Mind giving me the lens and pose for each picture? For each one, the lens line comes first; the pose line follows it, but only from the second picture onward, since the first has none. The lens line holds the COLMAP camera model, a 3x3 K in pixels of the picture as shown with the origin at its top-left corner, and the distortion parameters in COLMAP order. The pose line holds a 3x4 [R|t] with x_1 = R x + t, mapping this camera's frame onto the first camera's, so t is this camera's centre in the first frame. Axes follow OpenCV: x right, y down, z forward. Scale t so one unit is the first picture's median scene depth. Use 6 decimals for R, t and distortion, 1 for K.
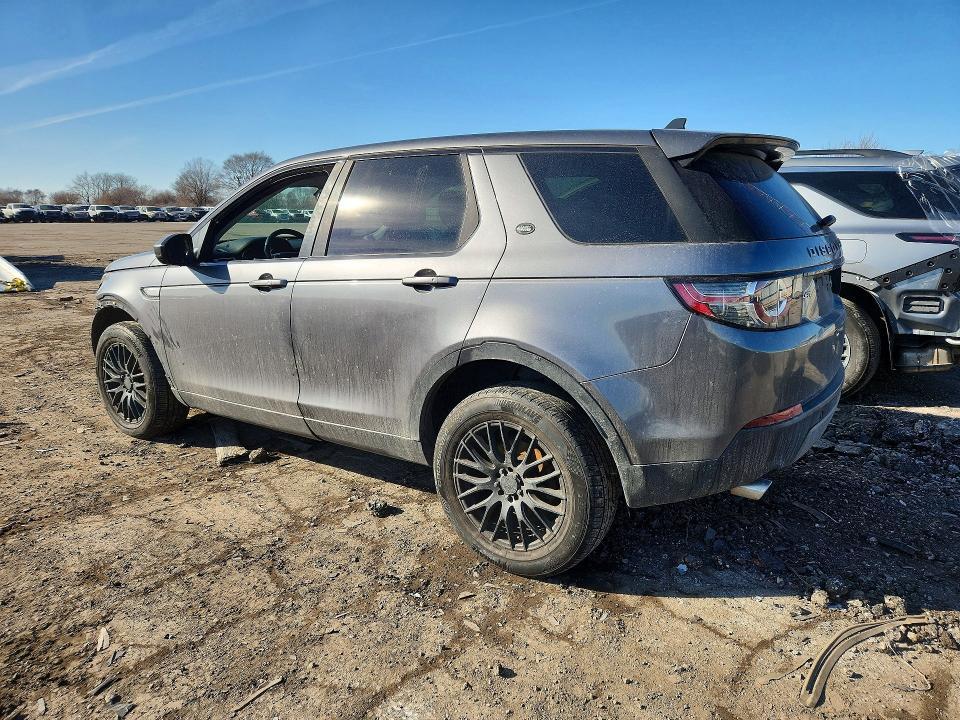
lens RADIAL K [[751.9, 0, 480.0], [0, 751.9, 360.0], [0, 0, 1]] dist [0.019186, -0.000283]
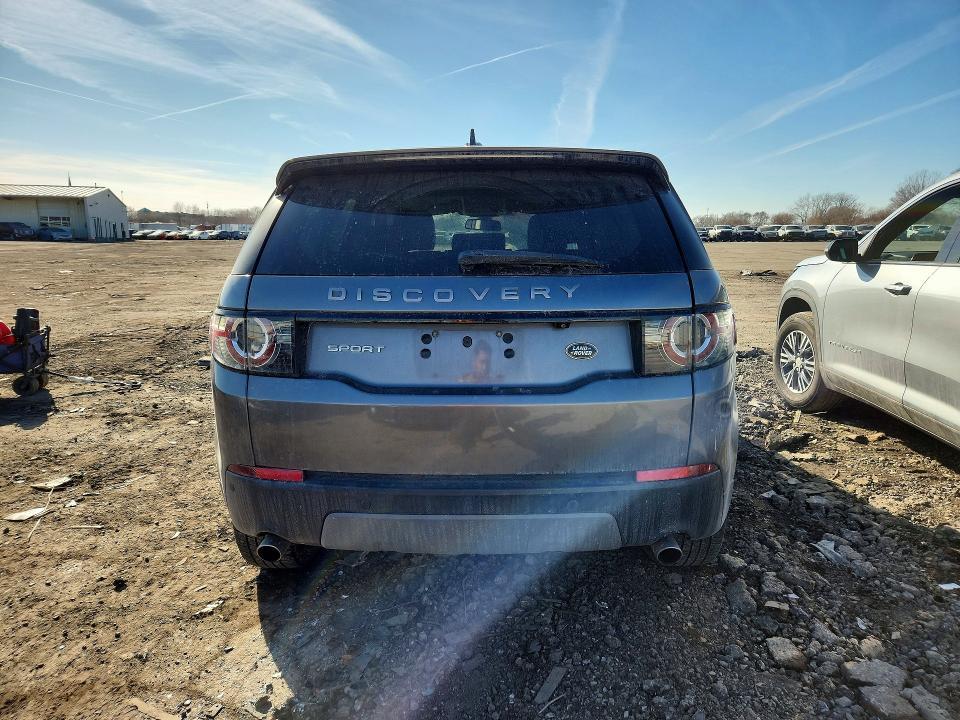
lens RADIAL K [[757.5, 0, 477.4], [0, 757.5, 378.6], [0, 0, 1]] dist [-0.005627, -0.006312]
pose [[0.447660, 0.160701, -0.879645, 0.251722], [-0.163204, 0.981879, 0.096322, -0.028635], [0.879184, 0.100442, 0.465775, 0.164259]]
